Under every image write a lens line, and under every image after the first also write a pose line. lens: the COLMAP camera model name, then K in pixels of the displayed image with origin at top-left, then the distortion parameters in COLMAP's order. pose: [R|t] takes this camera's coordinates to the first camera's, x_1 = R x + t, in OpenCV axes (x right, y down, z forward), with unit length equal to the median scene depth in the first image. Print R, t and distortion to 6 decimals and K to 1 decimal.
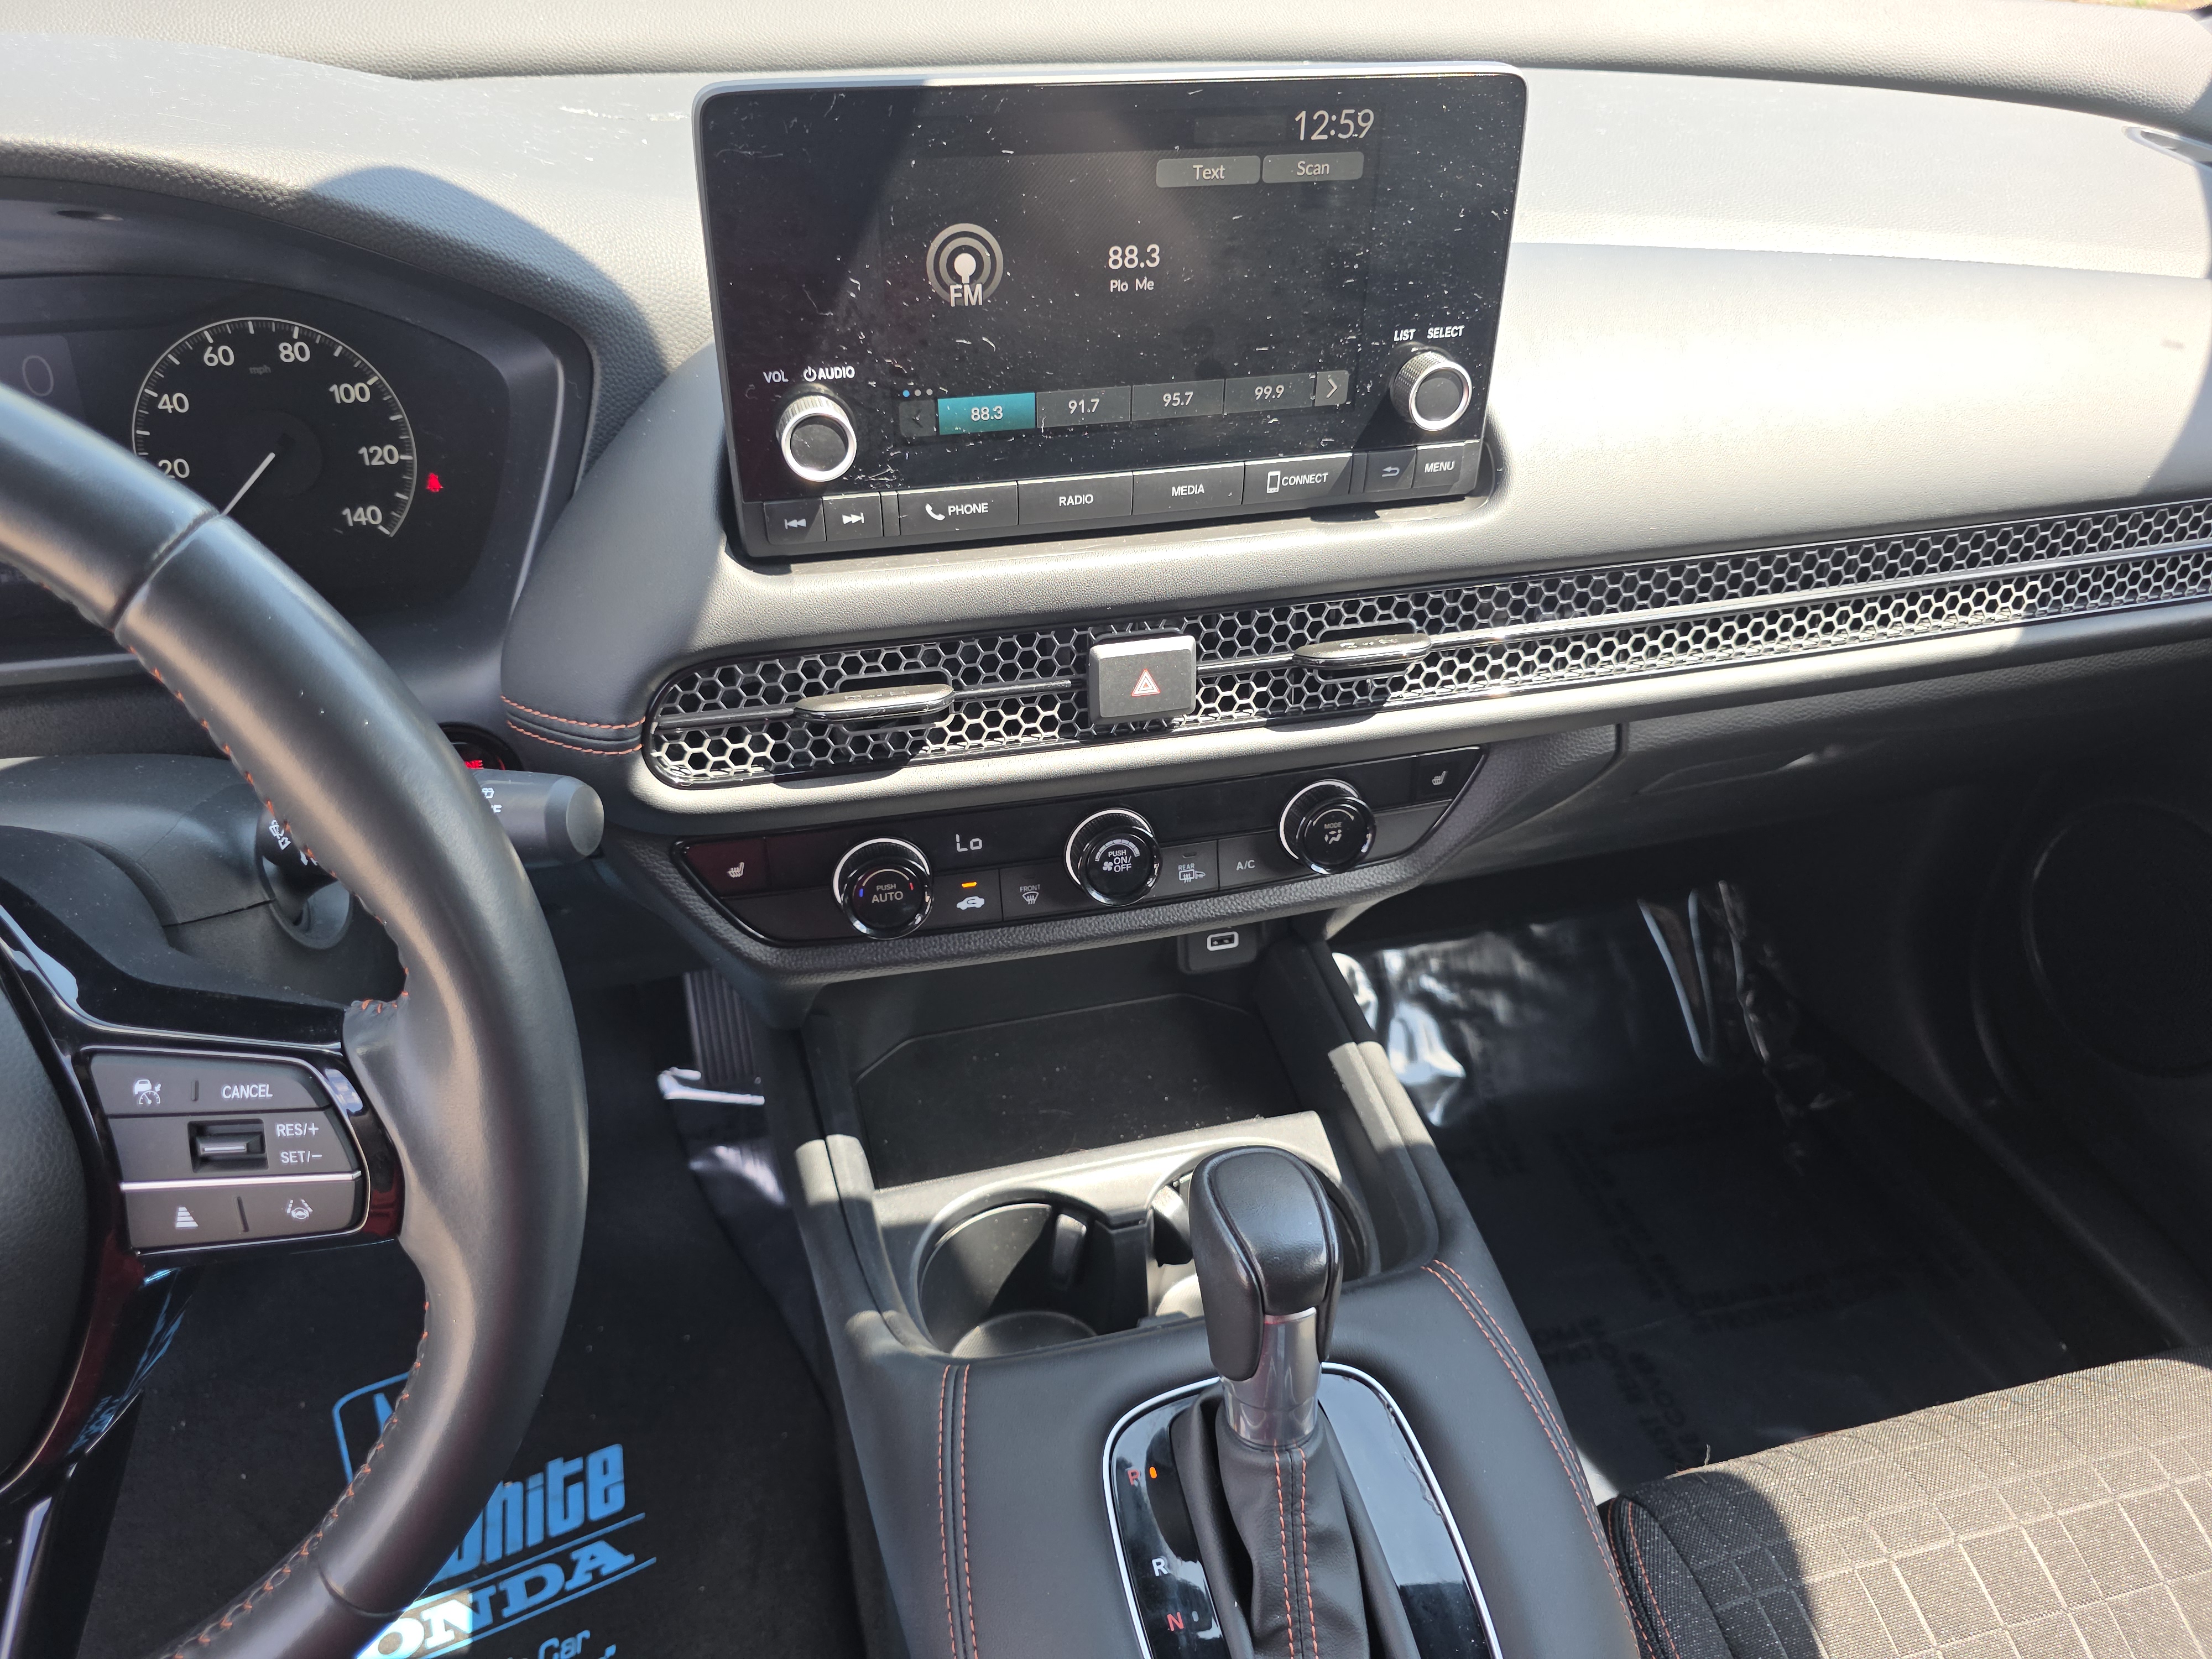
lens RADIAL K [[1454.2, 0, 1032.5], [0, 1454.2, 858.0], [0, 0, 1]] dist [0.044326, -0.019788]
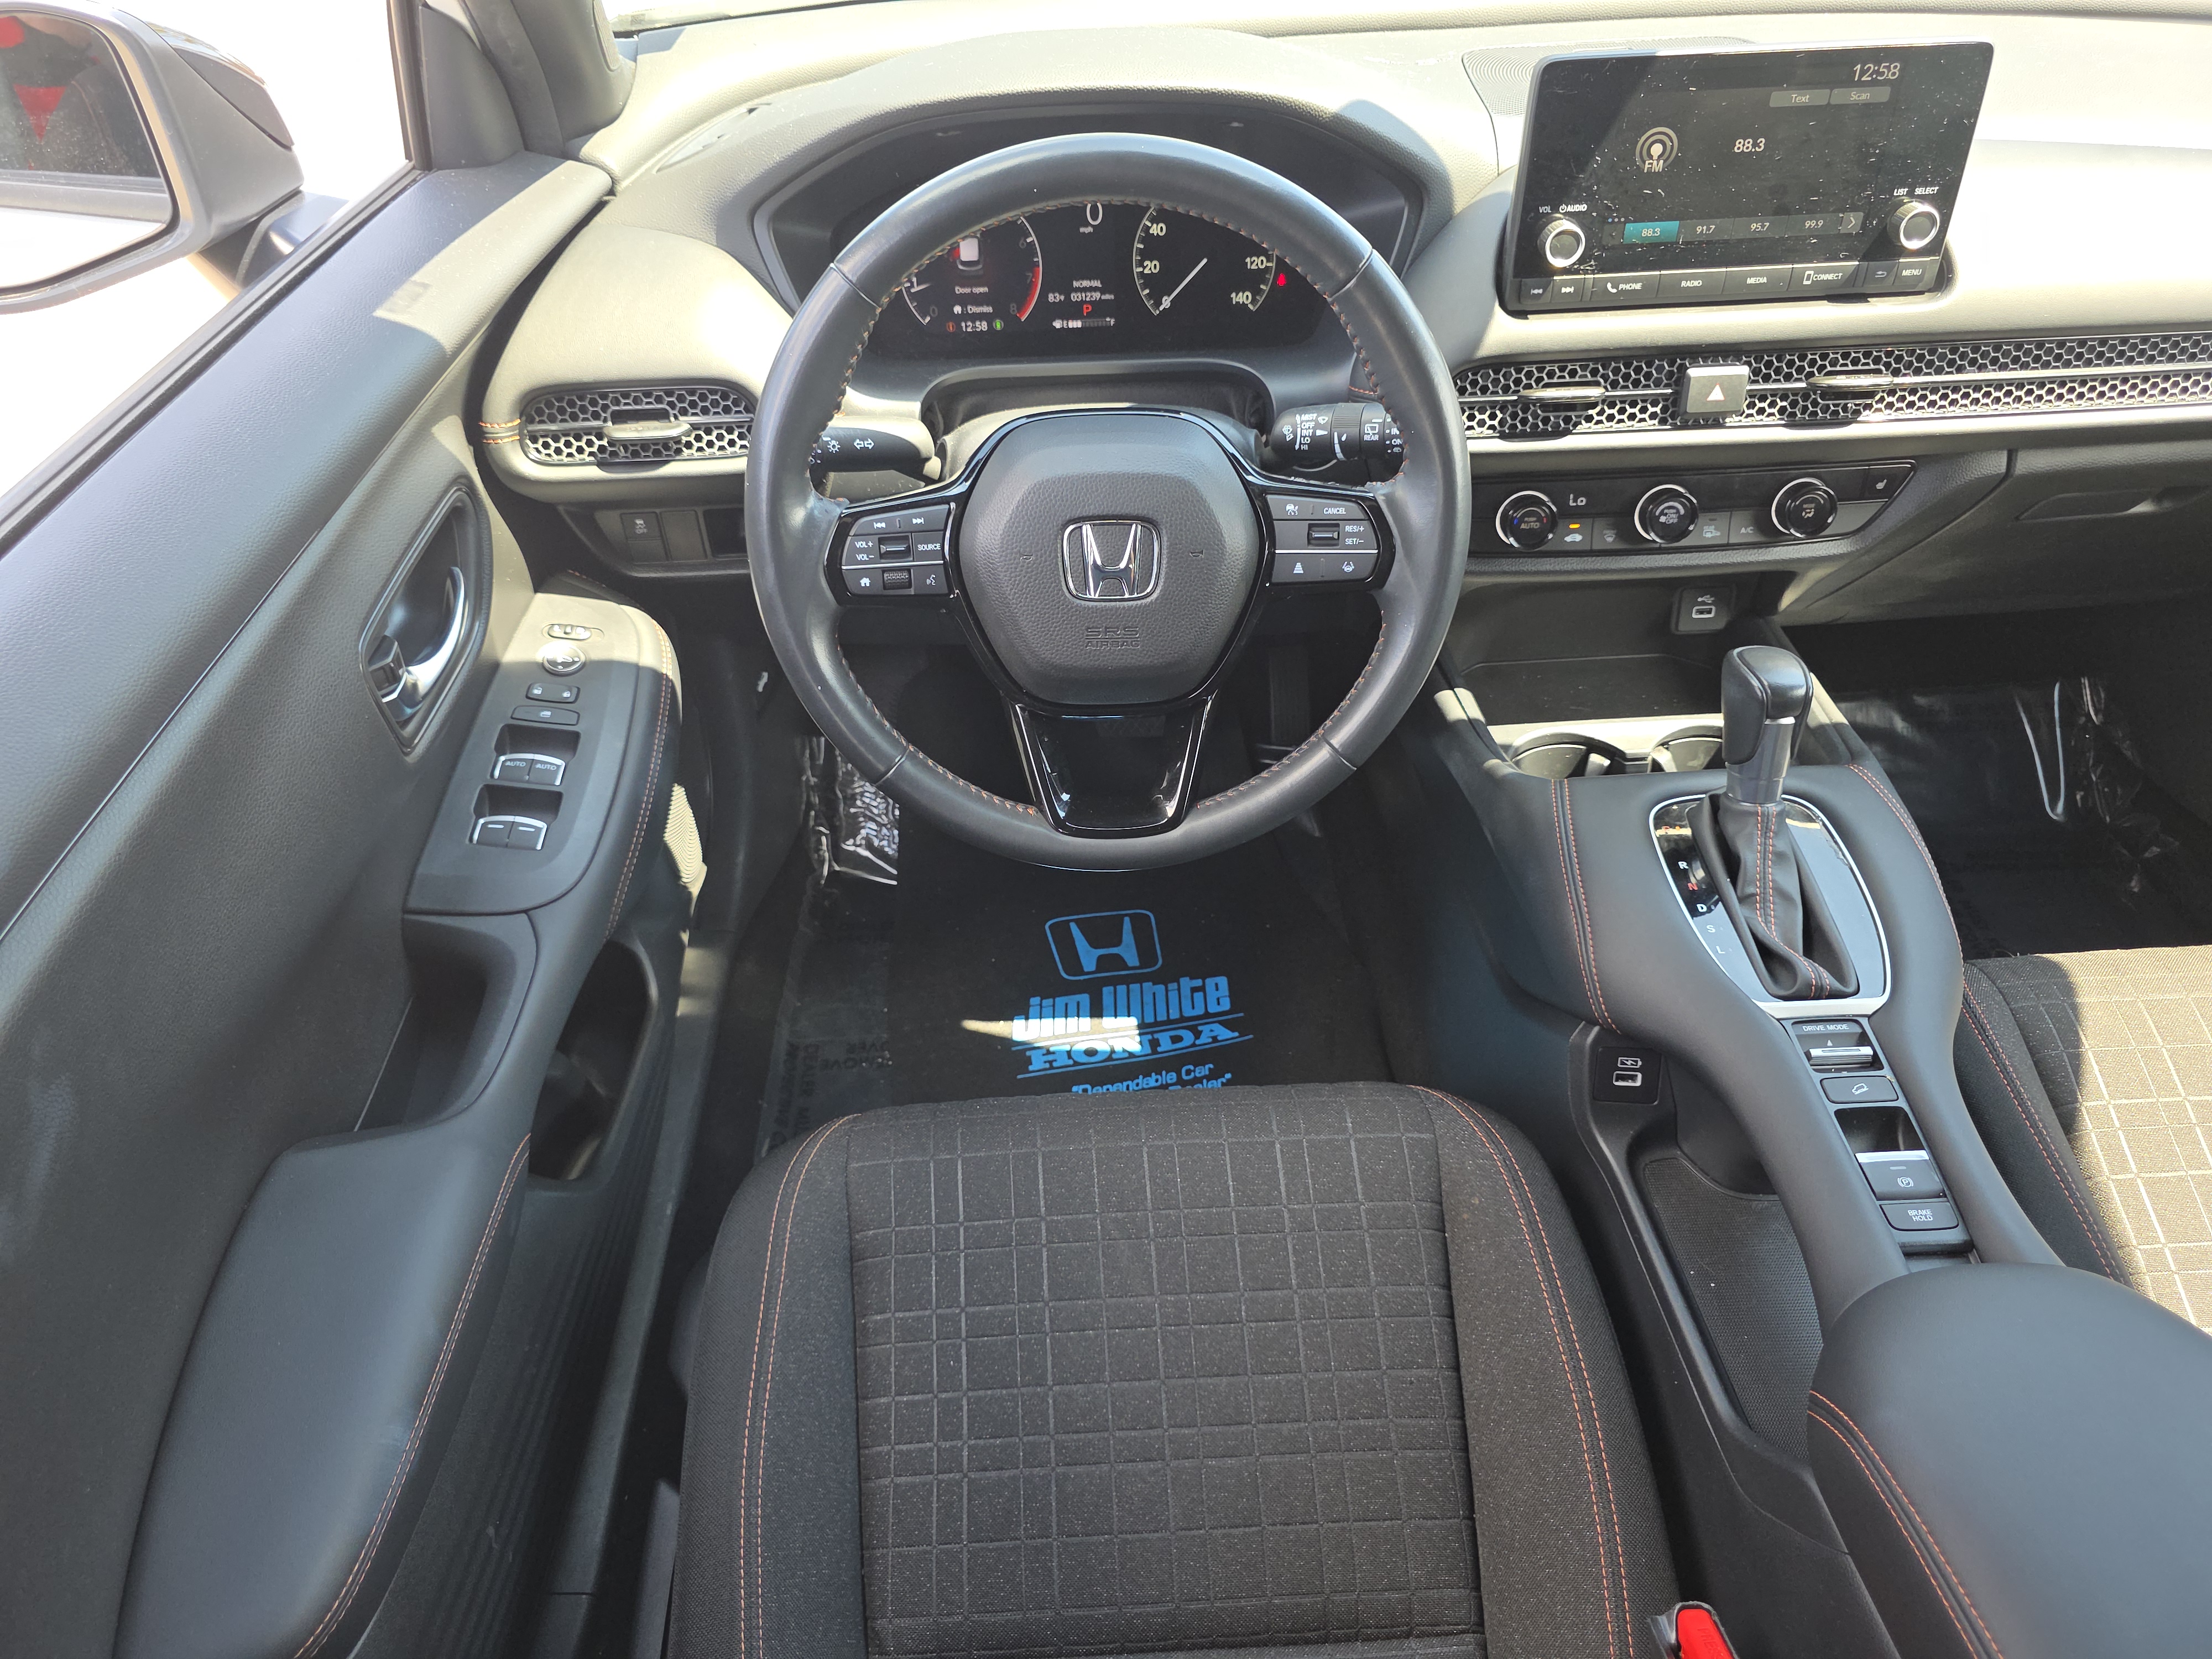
lens RADIAL K [[1454.2, 0, 1089.9], [0, 1454.2, 833.1], [0, 0, 1]] dist [0.044326, -0.019788]
pose [[0.981351, 0.088302, -0.170739, -0.320766], [-0.083114, 0.995841, 0.037315, 0.412375], [0.173324, -0.022428, 0.984609, -0.906693]]
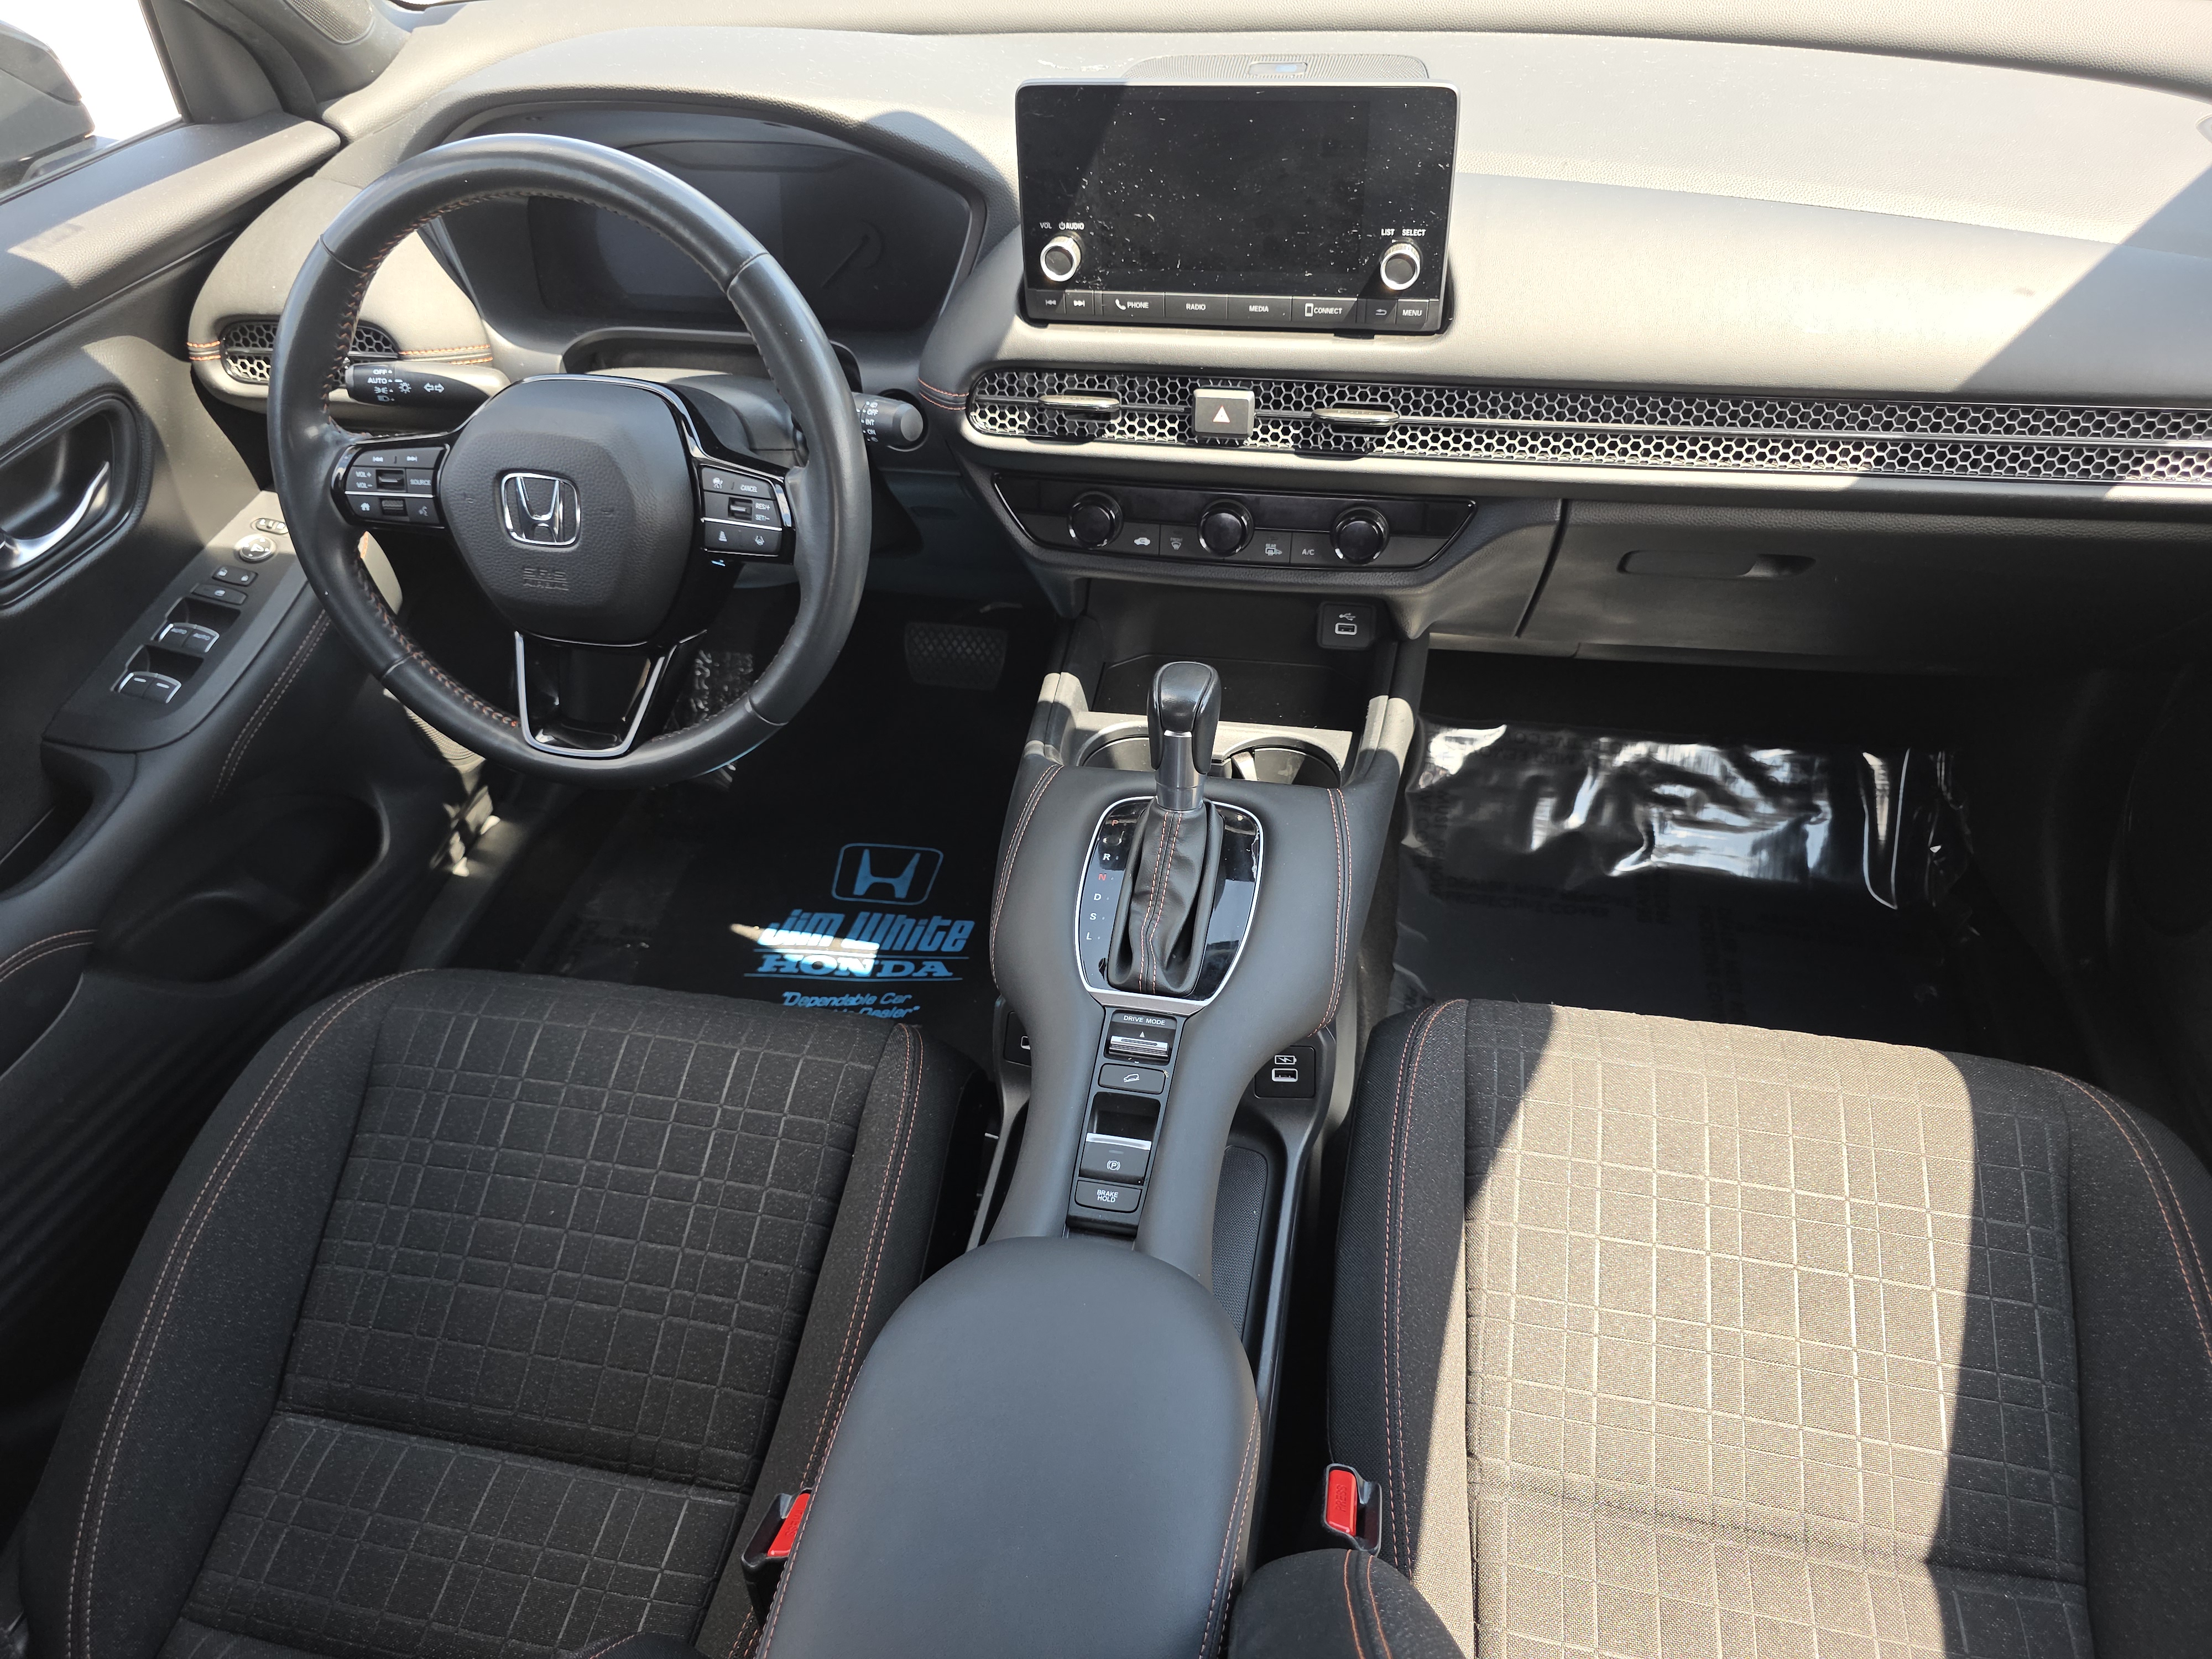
lens RADIAL K [[1454.2, 0, 1098.6], [0, 1454.2, 836.1], [0, 0, 1]] dist [0.044326, -0.019788]
pose [[0.906548, 0.233003, -0.351967, 0.716753], [-0.209872, 0.972279, 0.103091, 0.241972], [0.366231, -0.019589, 0.930318, -0.787192]]
